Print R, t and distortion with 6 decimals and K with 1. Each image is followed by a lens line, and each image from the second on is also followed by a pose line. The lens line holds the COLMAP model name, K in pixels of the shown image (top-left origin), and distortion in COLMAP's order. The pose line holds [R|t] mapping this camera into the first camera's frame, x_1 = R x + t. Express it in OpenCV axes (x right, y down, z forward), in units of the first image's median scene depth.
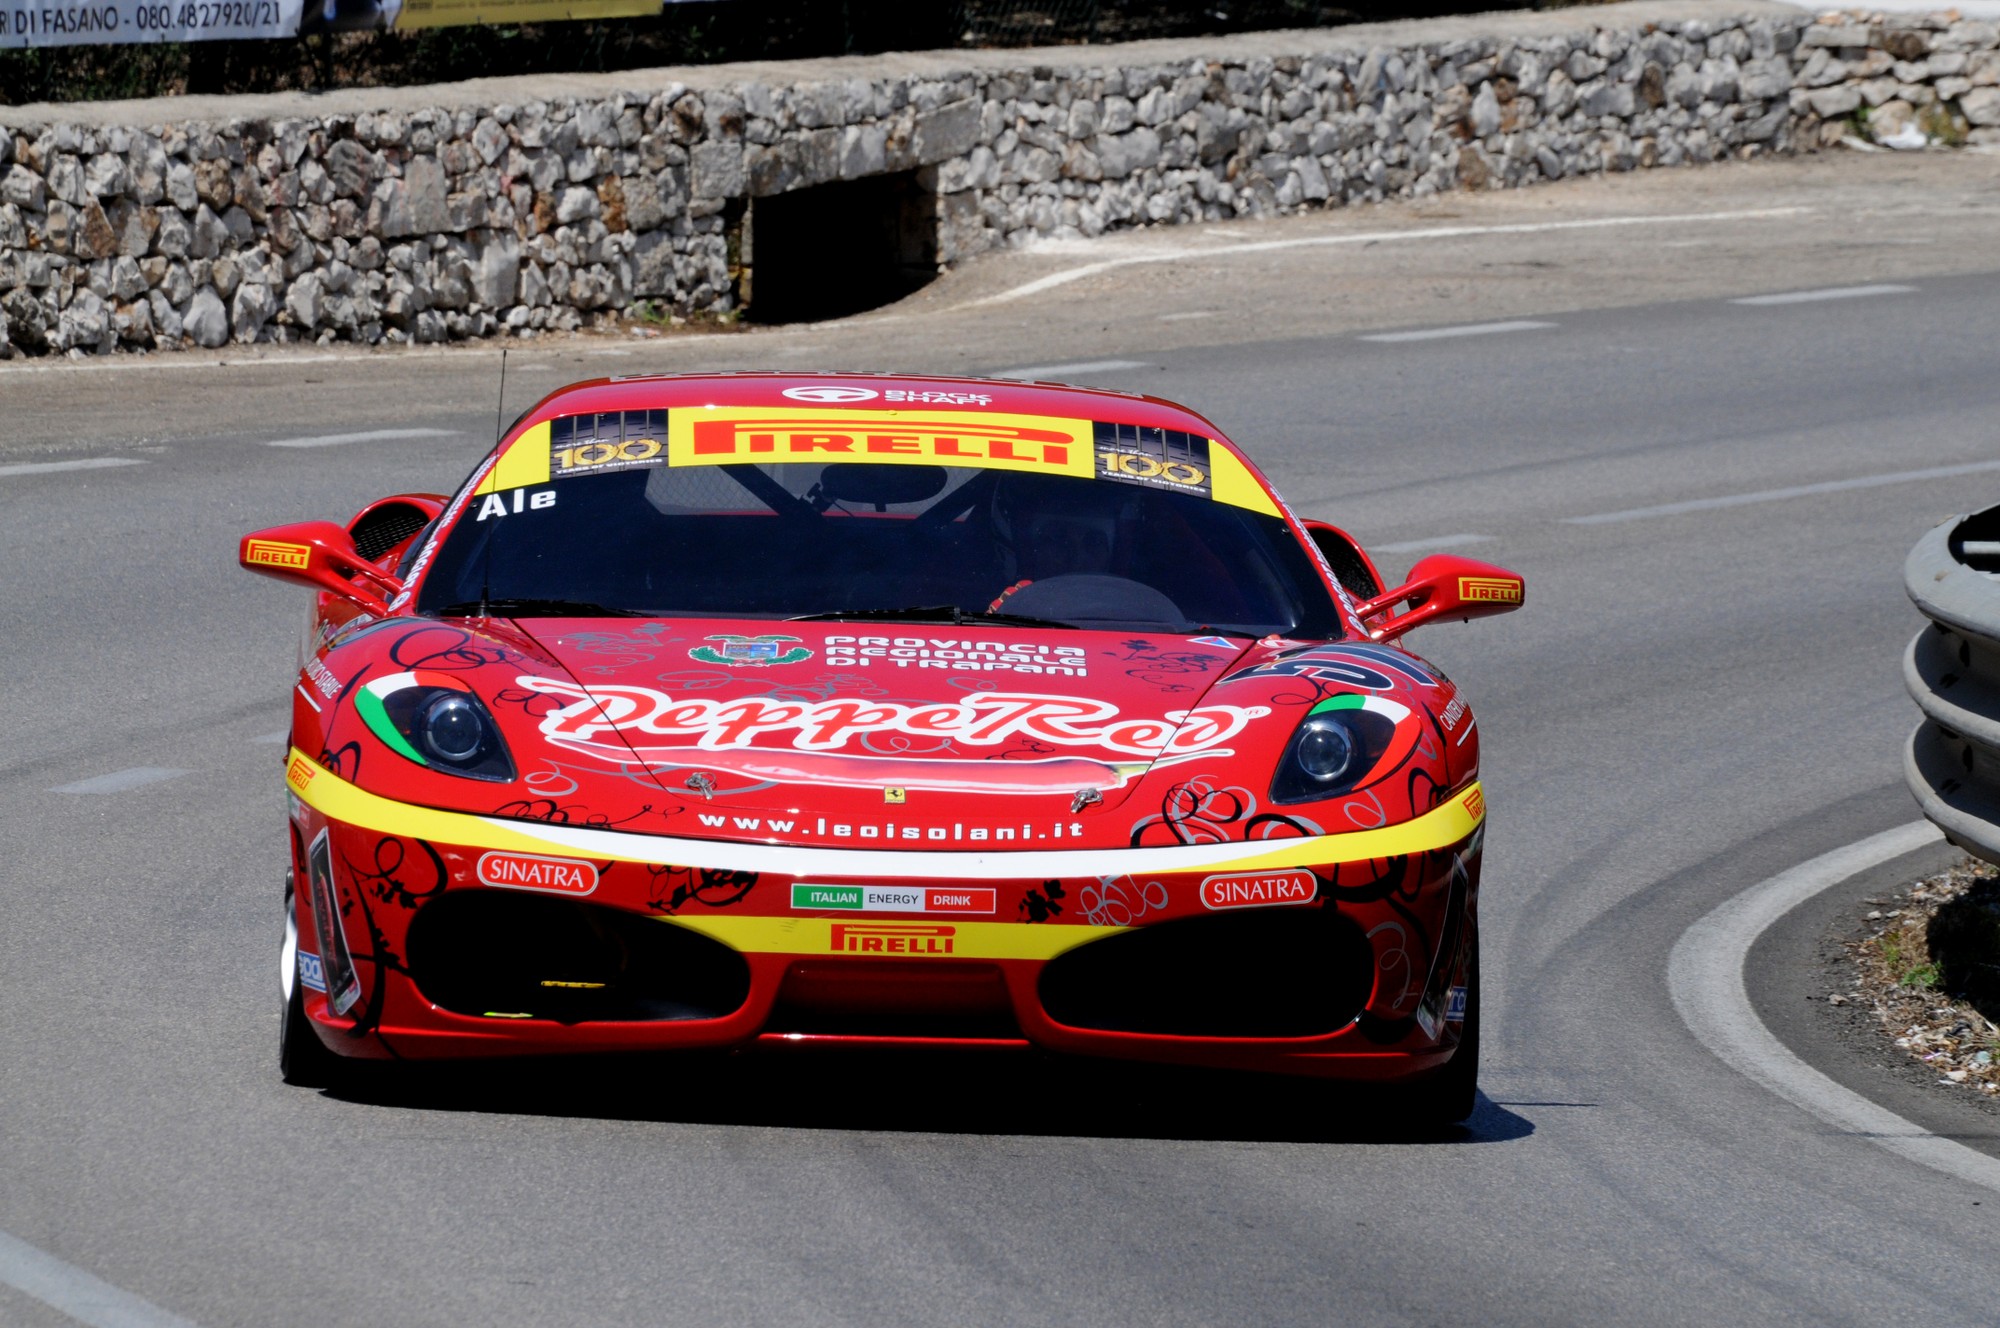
lens RADIAL K [[13429.4, 0, 1000.0], [0, 13429.4, 664.0], [0, 0, 1]] dist [1.130777, -0.518371]
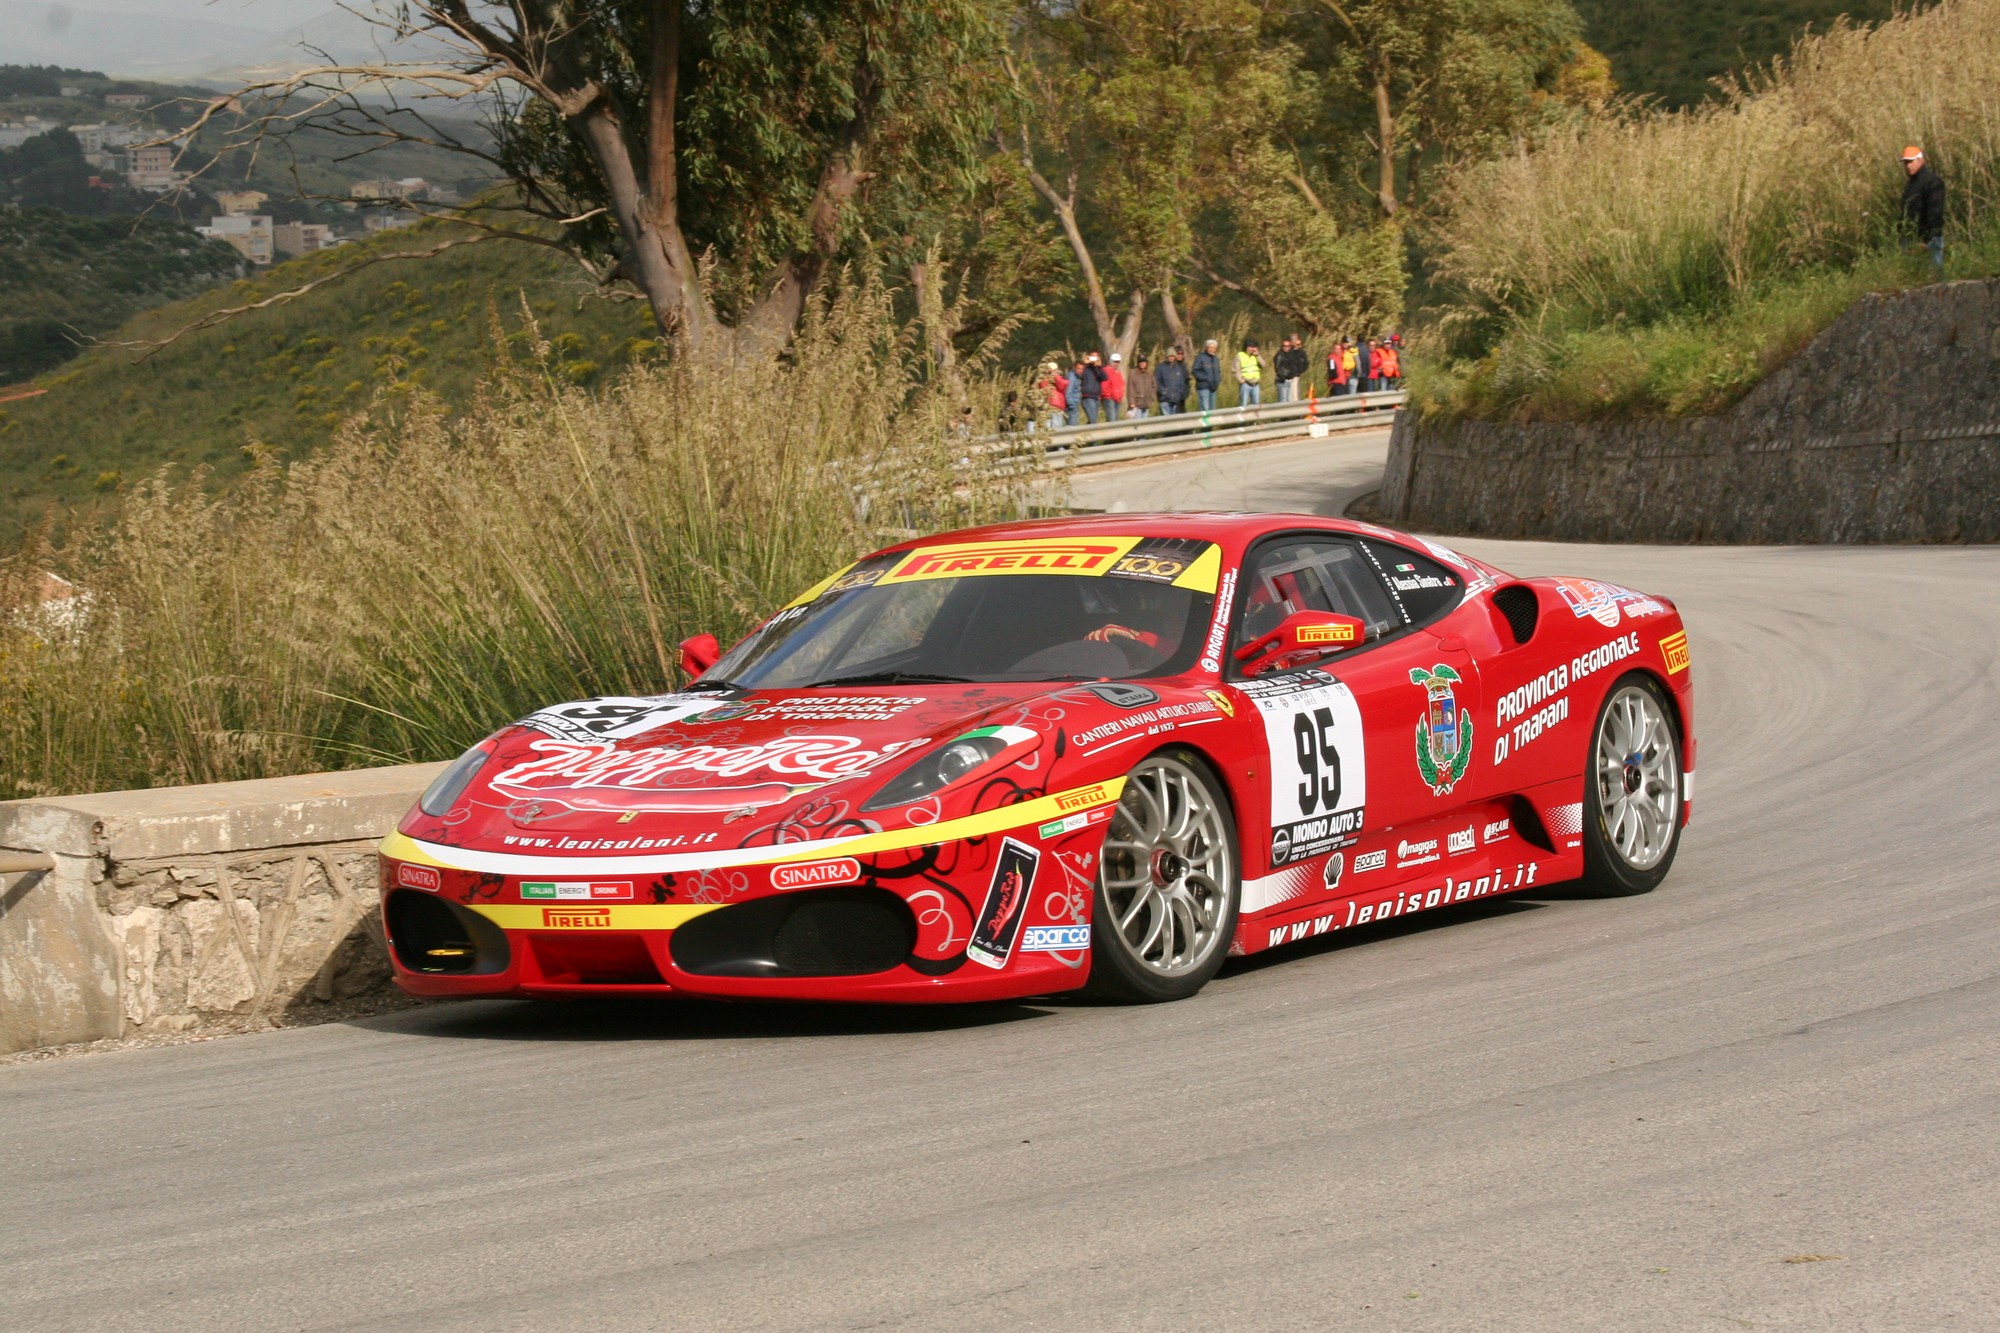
lens RADIAL K [[4369.0, 0, 1001.2], [0, 4369.0, 720.0], [0, 0, 1]] dist [0.095863, 0.077815]
pose [[0.826057, -0.047737, -0.561561, 0.291864], [0.061678, 0.998079, 0.005883, -0.001144], [0.560201, -0.039495, 0.827415, 0.612904]]
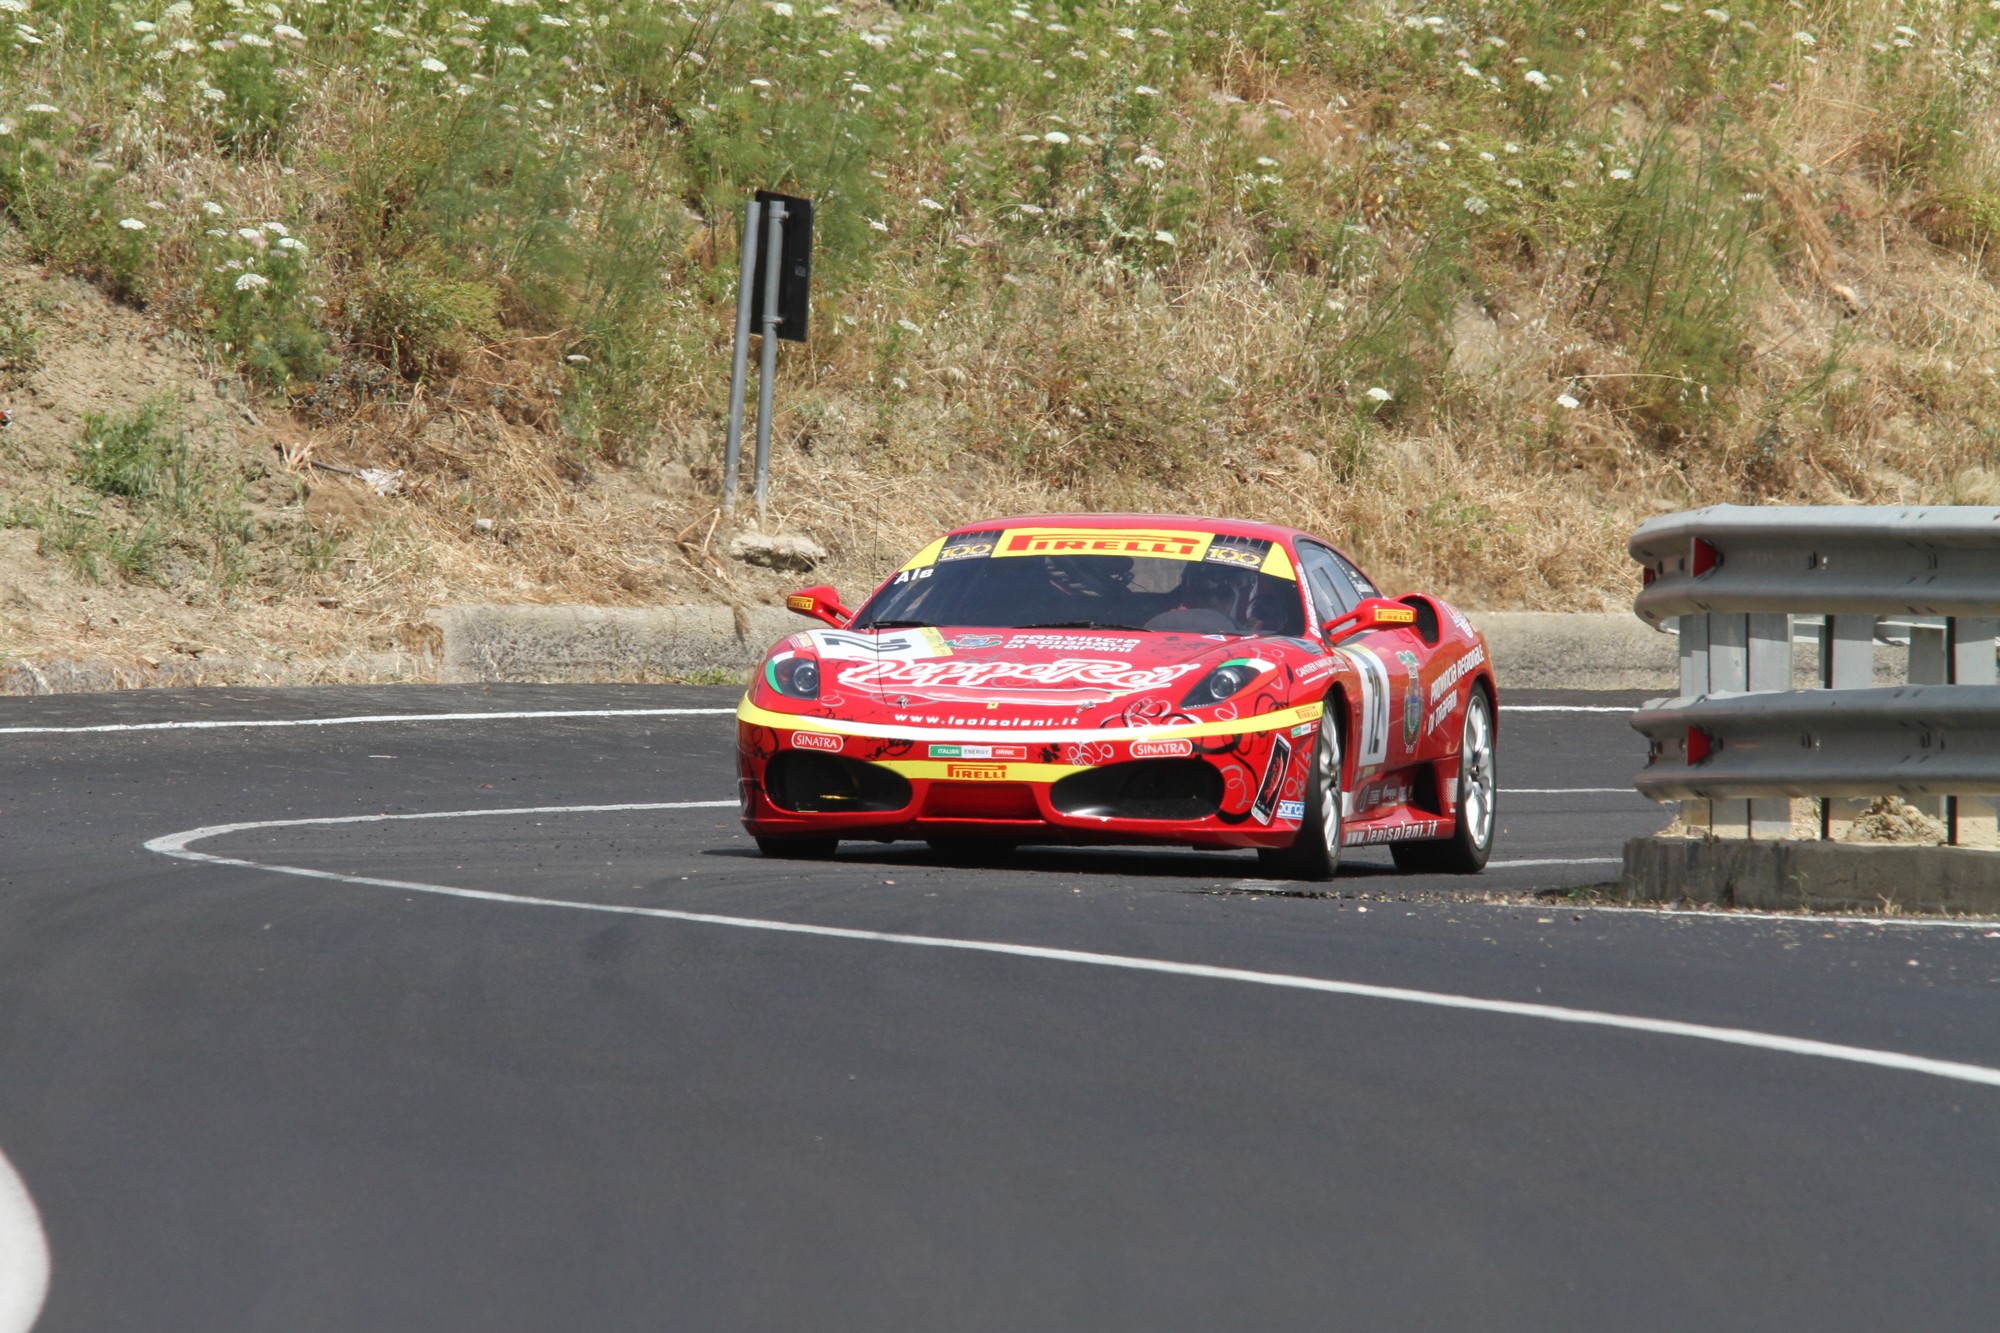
lens RADIAL K [[13429.4, 0, 1000.0], [0, 13429.4, 666.5], [0, 0, 1]] dist [1.130777, -0.518371]
pose [[0.971042, -0.007862, -0.238780, 0.476367], [0.000862, 0.999567, -0.029408, 0.063291], [0.238908, 0.028351, 0.970628, -0.981925]]
